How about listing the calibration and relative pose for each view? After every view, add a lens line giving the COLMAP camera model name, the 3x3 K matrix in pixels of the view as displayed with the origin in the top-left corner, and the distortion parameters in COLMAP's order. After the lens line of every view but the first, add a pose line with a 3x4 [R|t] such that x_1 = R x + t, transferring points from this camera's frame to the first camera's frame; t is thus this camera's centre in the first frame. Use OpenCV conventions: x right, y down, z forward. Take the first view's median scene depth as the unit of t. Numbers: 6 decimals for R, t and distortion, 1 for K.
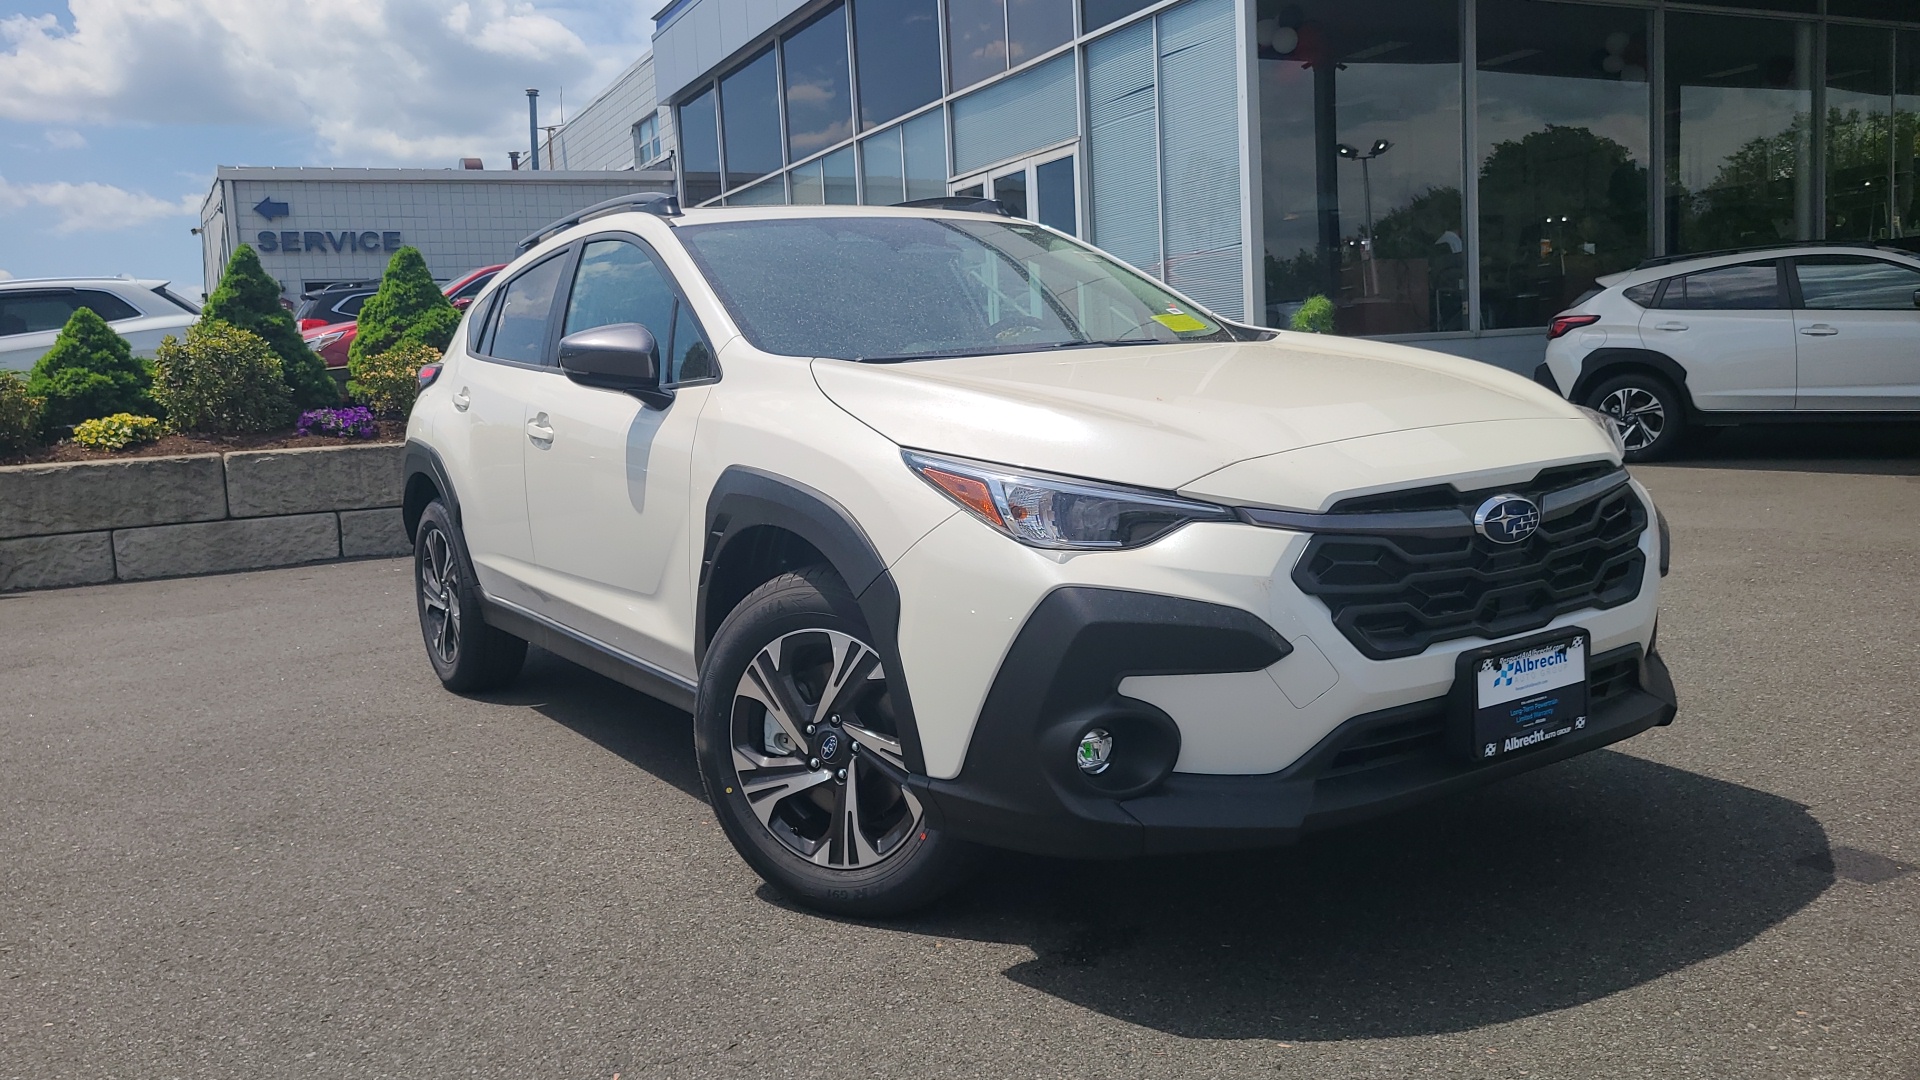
lens RADIAL K [[1432.3, 0, 928.7], [0, 1432.3, 537.5], [0, 0, 1]] dist [0.051520, -0.025570]
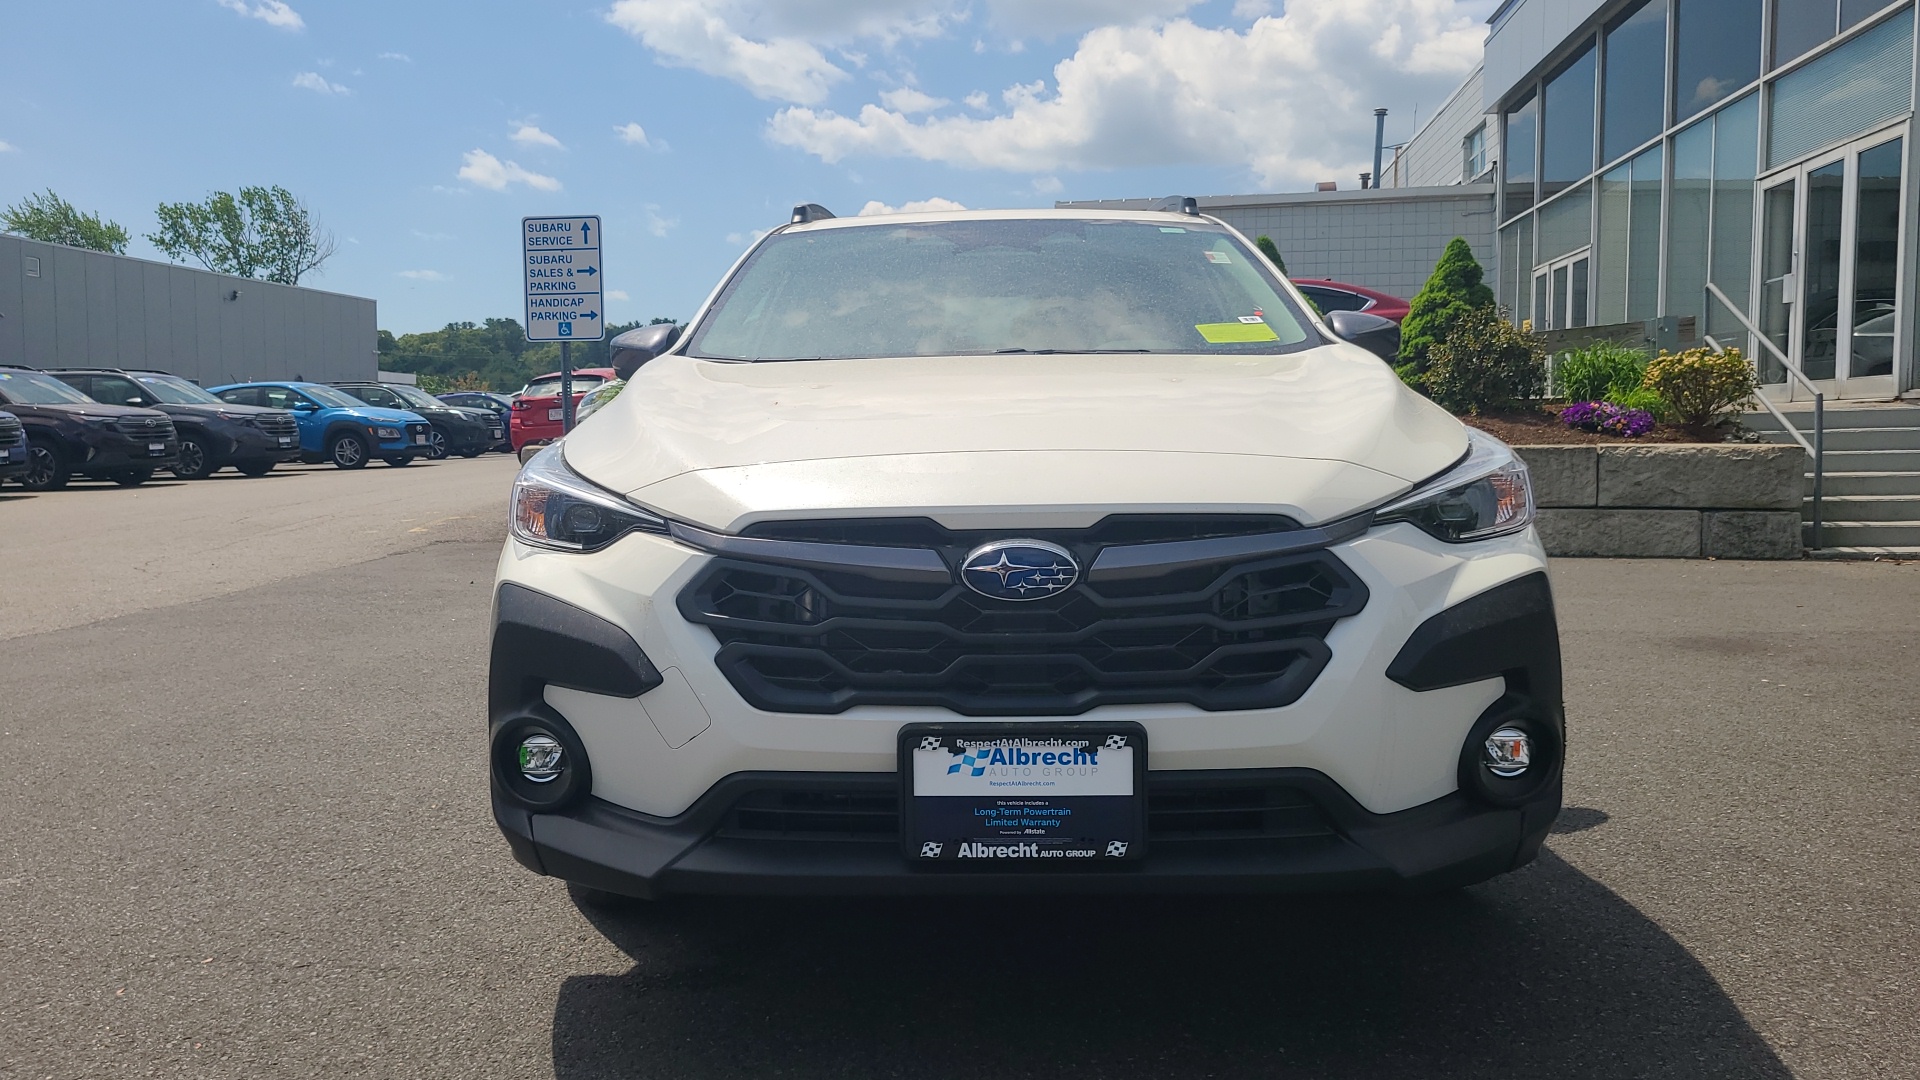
lens RADIAL K [[1432.3, 0, 928.7], [0, 1432.3, 537.5], [0, 0, 1]] dist [0.051520, -0.025570]
pose [[0.819469, 0.093979, -0.565366, 0.225179], [-0.102891, 0.994561, 0.016186, -0.010756], [0.563813, 0.044907, 0.824681, 0.089830]]
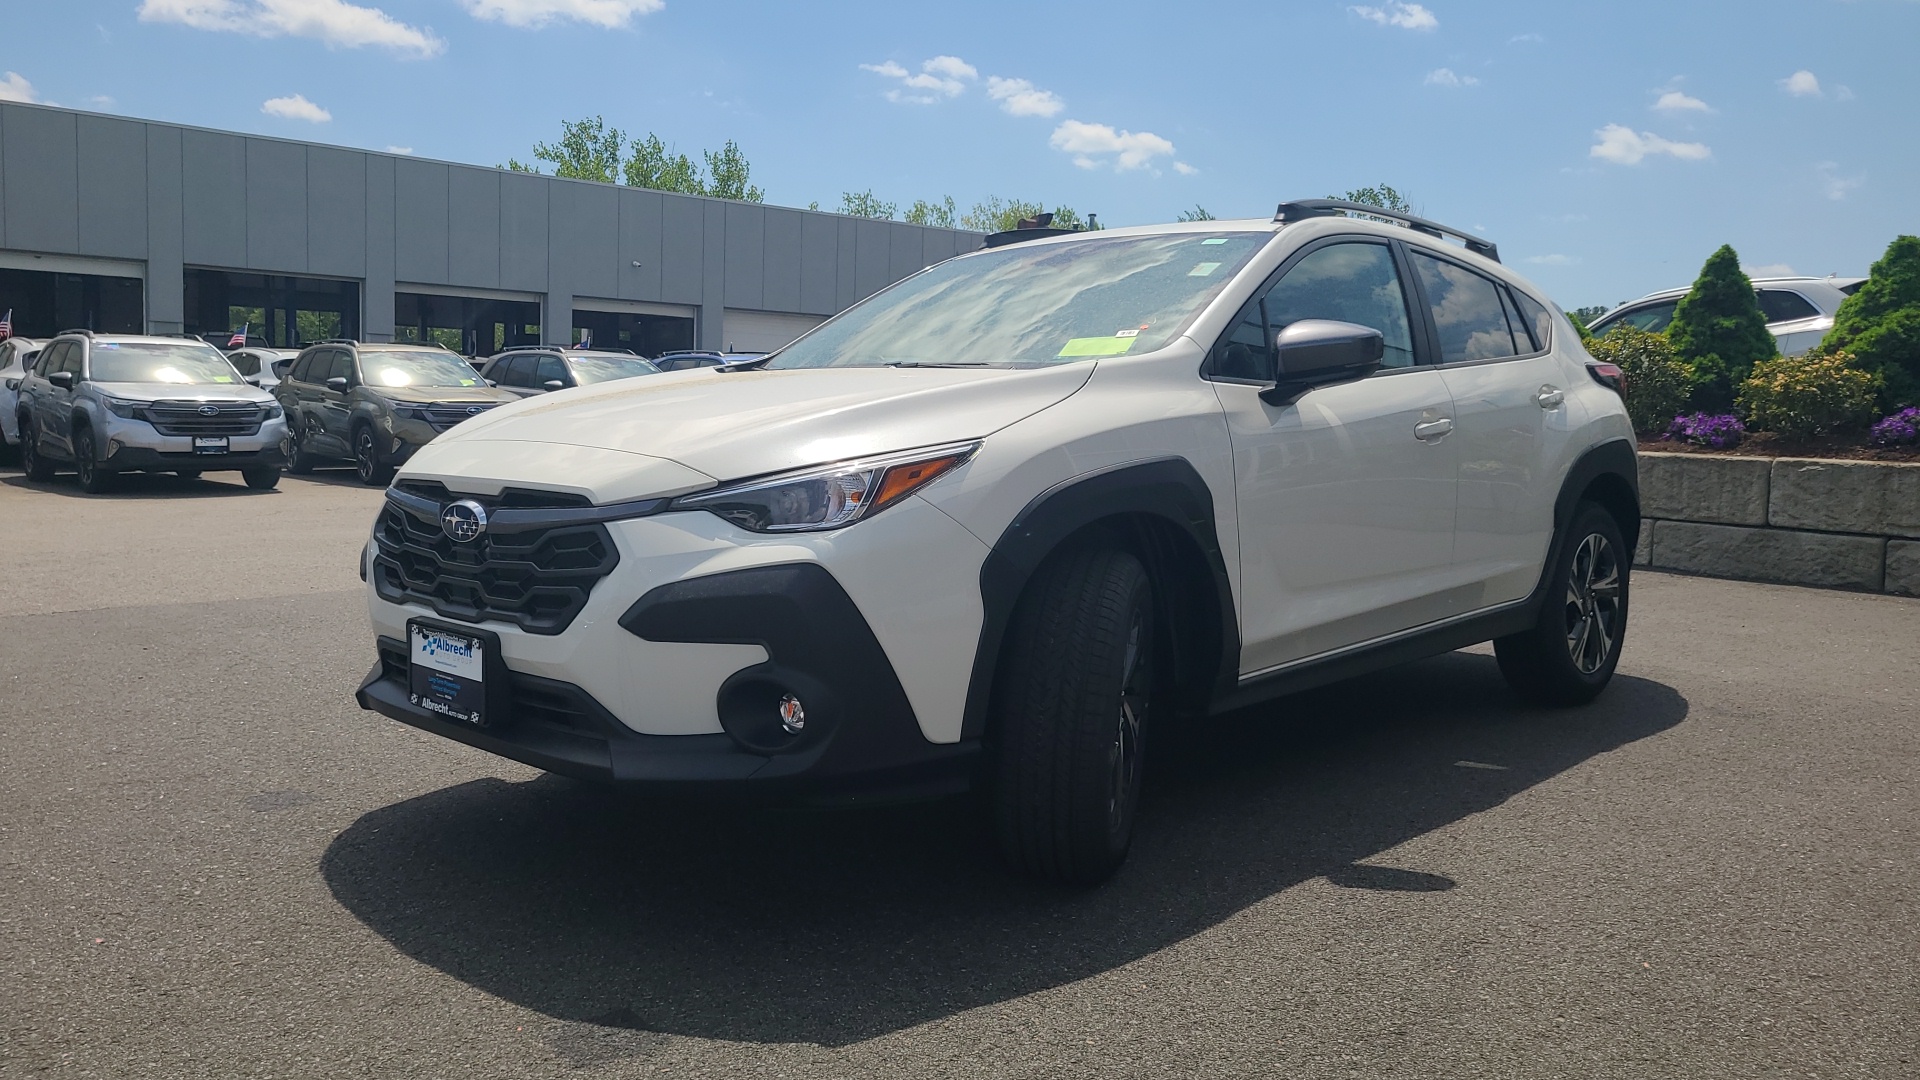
lens RADIAL K [[1482.8, 0, 951.3], [0, 1482.8, 523.0], [0, 0, 1]] dist [0.016527, 0.000445]
pose [[0.214117, 0.135233, -0.967402, 0.462313], [-0.141992, 0.984160, 0.106148, -0.054731], [0.966433, 0.114635, 0.229927, 0.309417]]
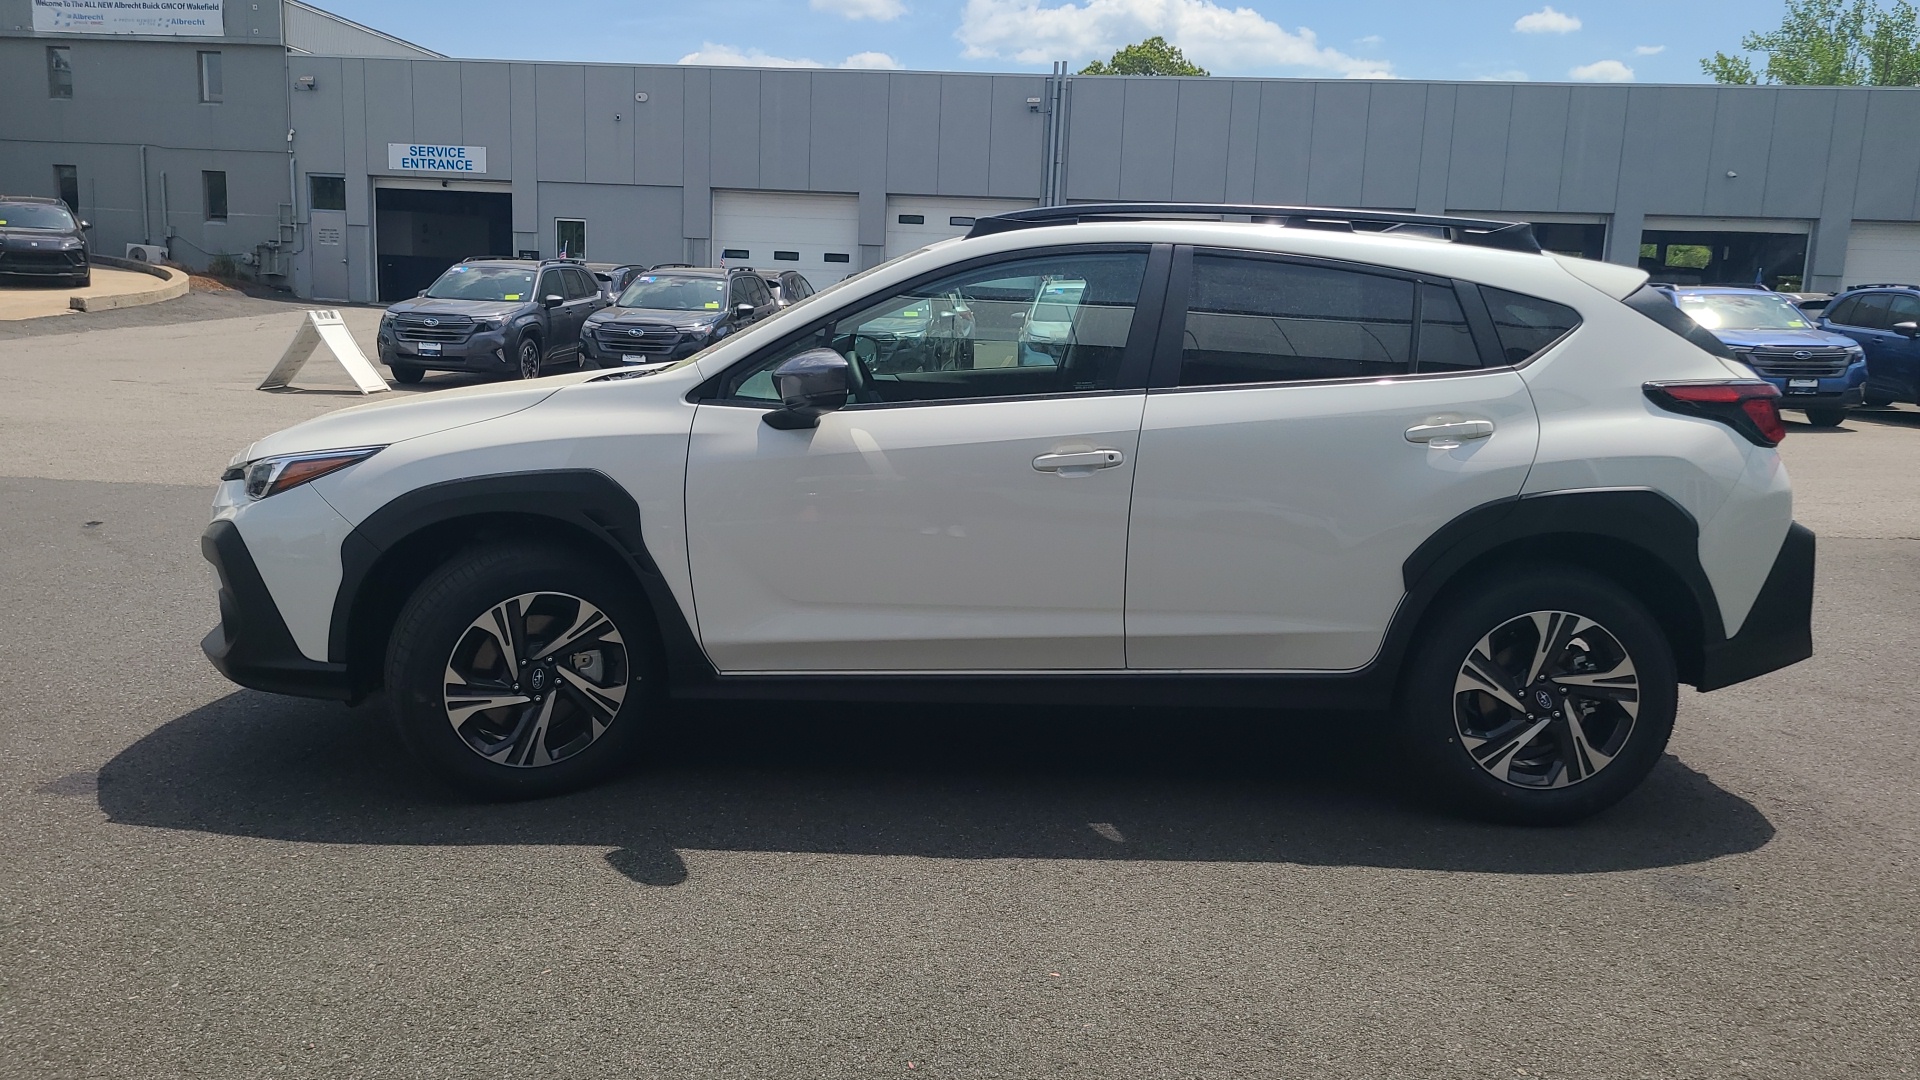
lens RADIAL K [[1432.3, 0, 928.7], [0, 1432.3, 537.5], [0, 0, 1]] dist [0.051520, -0.025570]
pose [[-0.565035, 0.178552, -0.805515, 0.406351], [-0.093411, 0.956181, 0.277473, -0.142767], [0.819762, 0.232026, -0.523597, 0.729430]]
